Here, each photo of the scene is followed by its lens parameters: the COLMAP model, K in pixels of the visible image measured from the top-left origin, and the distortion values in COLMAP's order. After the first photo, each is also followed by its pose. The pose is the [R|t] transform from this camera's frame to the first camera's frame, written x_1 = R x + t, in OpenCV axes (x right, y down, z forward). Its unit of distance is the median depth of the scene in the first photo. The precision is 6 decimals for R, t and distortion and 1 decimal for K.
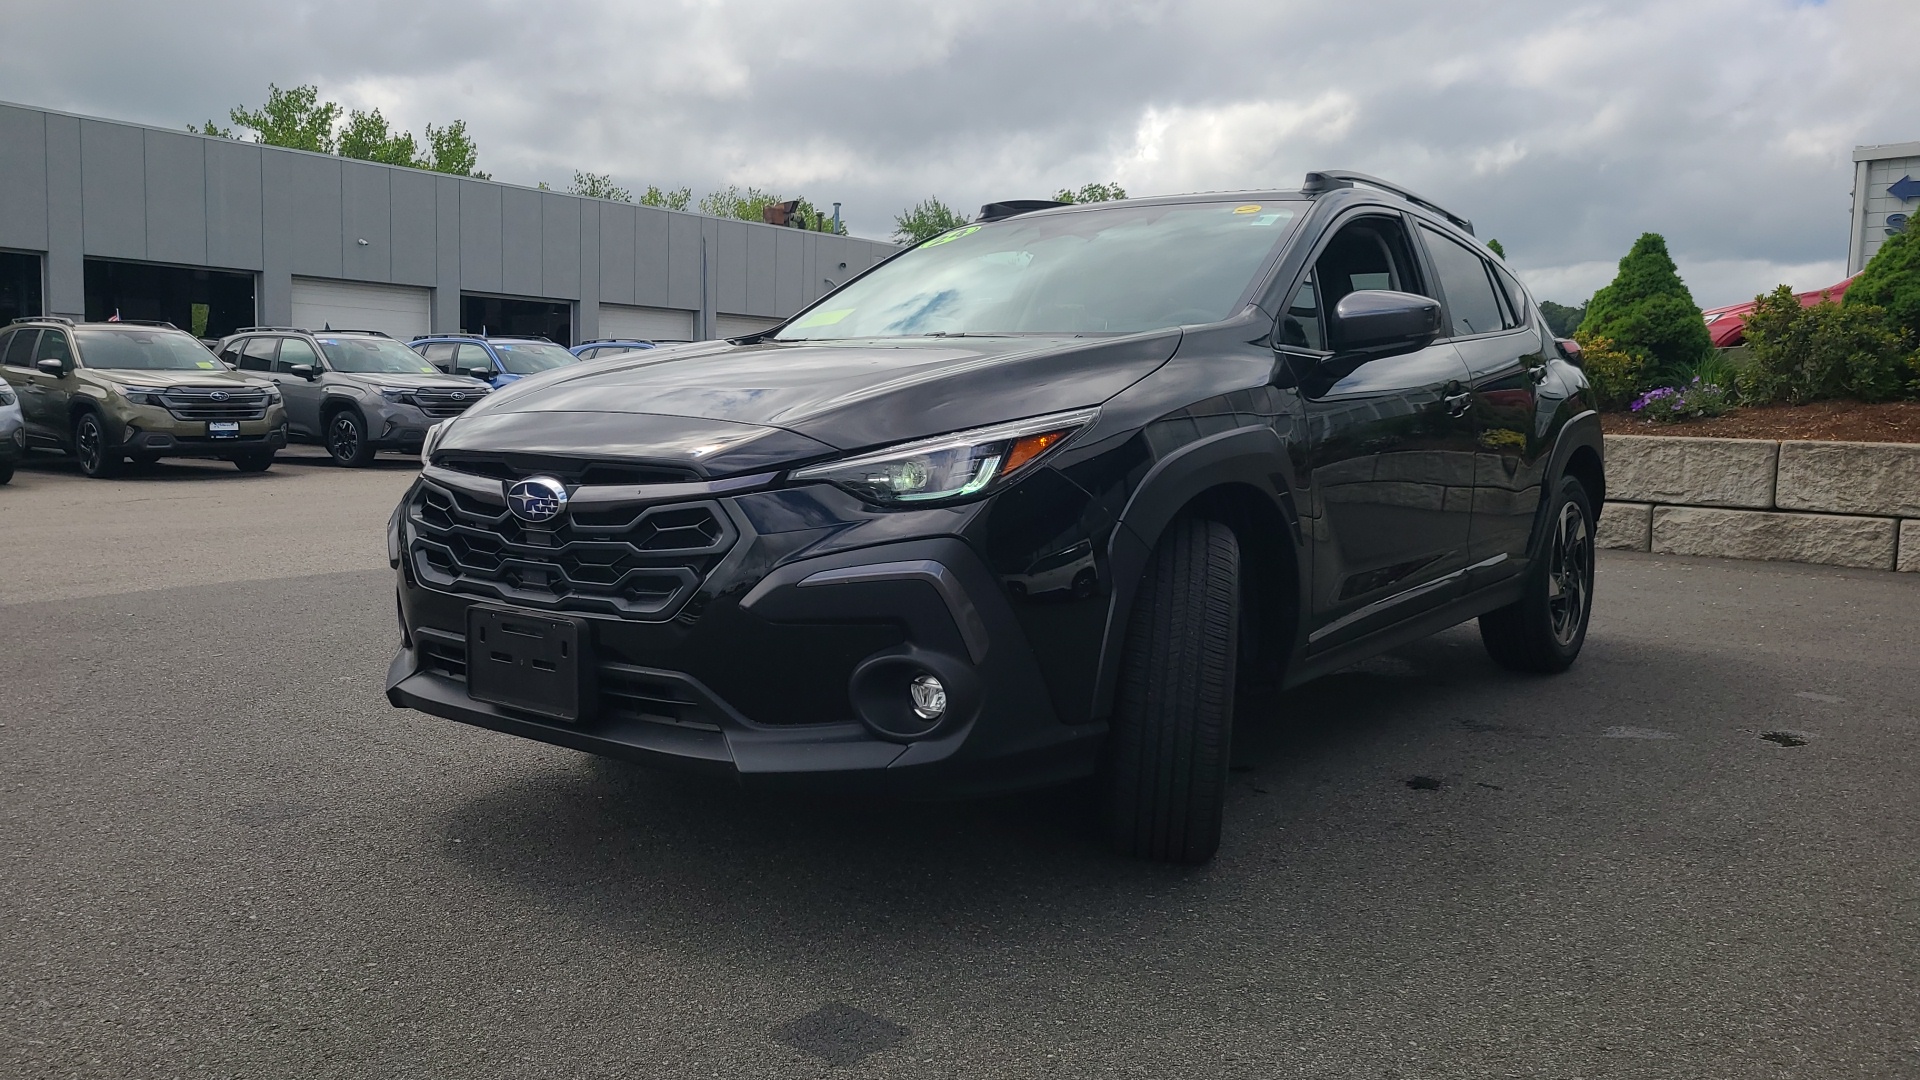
lens RADIAL K [[1459.2, 0, 936.6], [0, 1459.2, 503.4], [0, 0, 1]] dist [0.038458, -0.002551]
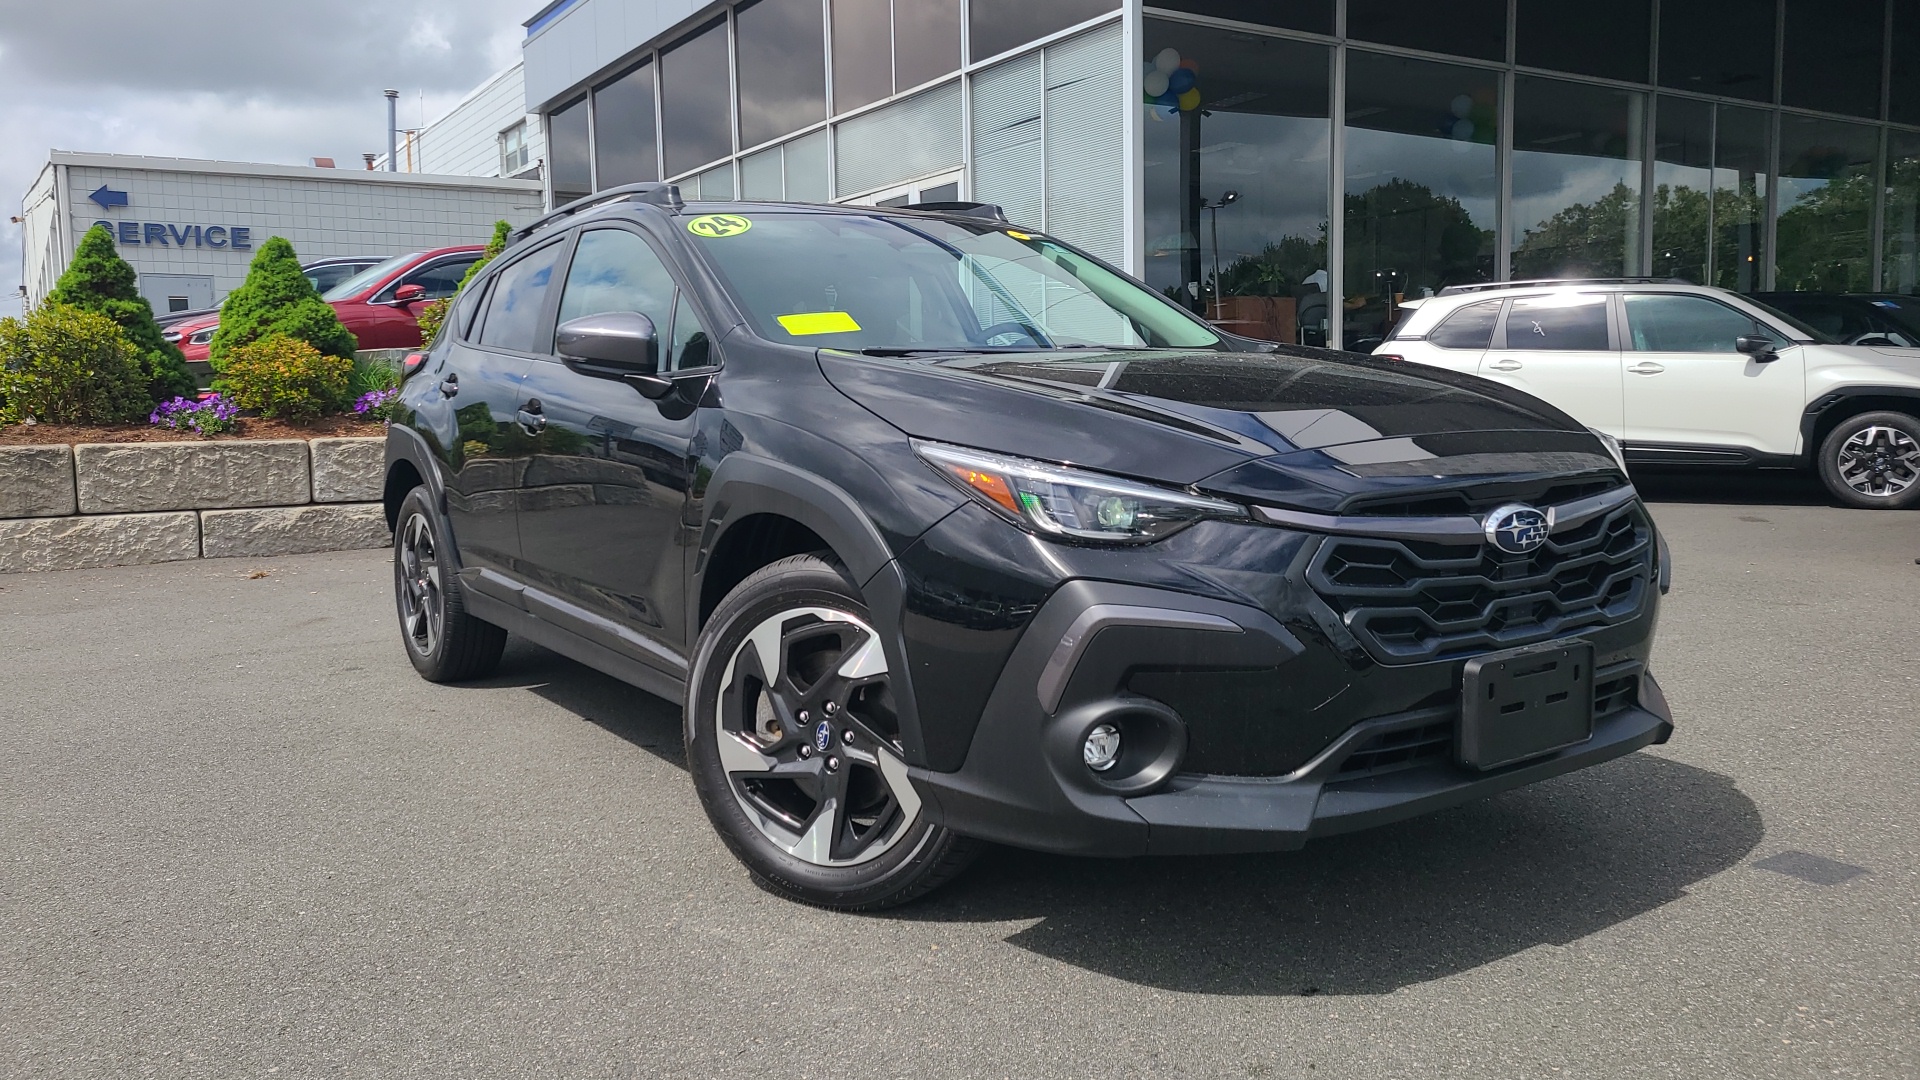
lens RADIAL K [[1404.8, 0, 969.4], [0, 1404.8, 553.2], [0, 0, 1]] dist [0.057155, -0.037841]
pose [[0.297630, -0.128481, 0.945996, -1.147682], [0.092935, 0.990096, 0.105231, -0.106427], [-0.950147, 0.056596, 0.306622, 0.996451]]
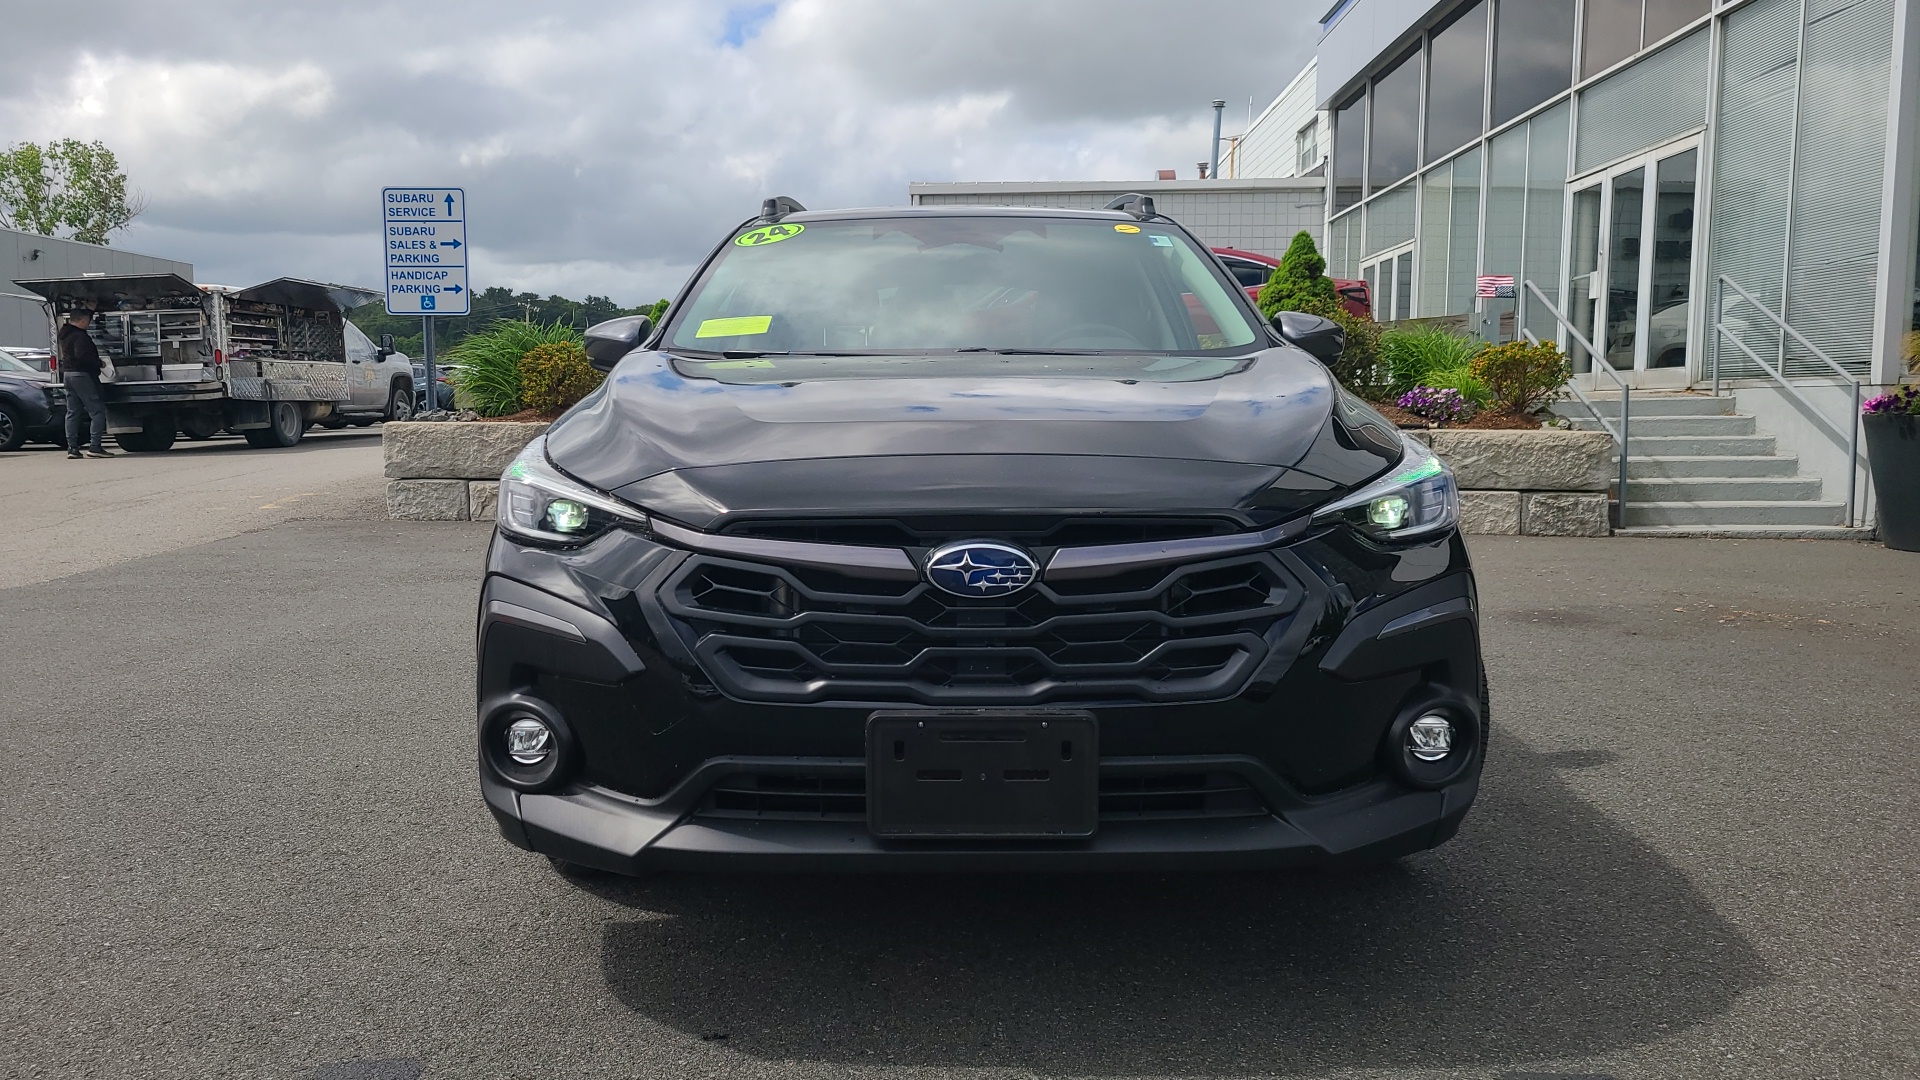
lens RADIAL K [[1440.2, 0, 960.0], [0, 1440.2, 540.0], [0, 0, 1]] dist [0.047636, -0.006797]
pose [[0.785723, -0.073354, 0.614214, -0.711902], [0.053791, 0.997285, 0.050292, -0.054193], [-0.616235, -0.006476, 0.787536, 0.378051]]
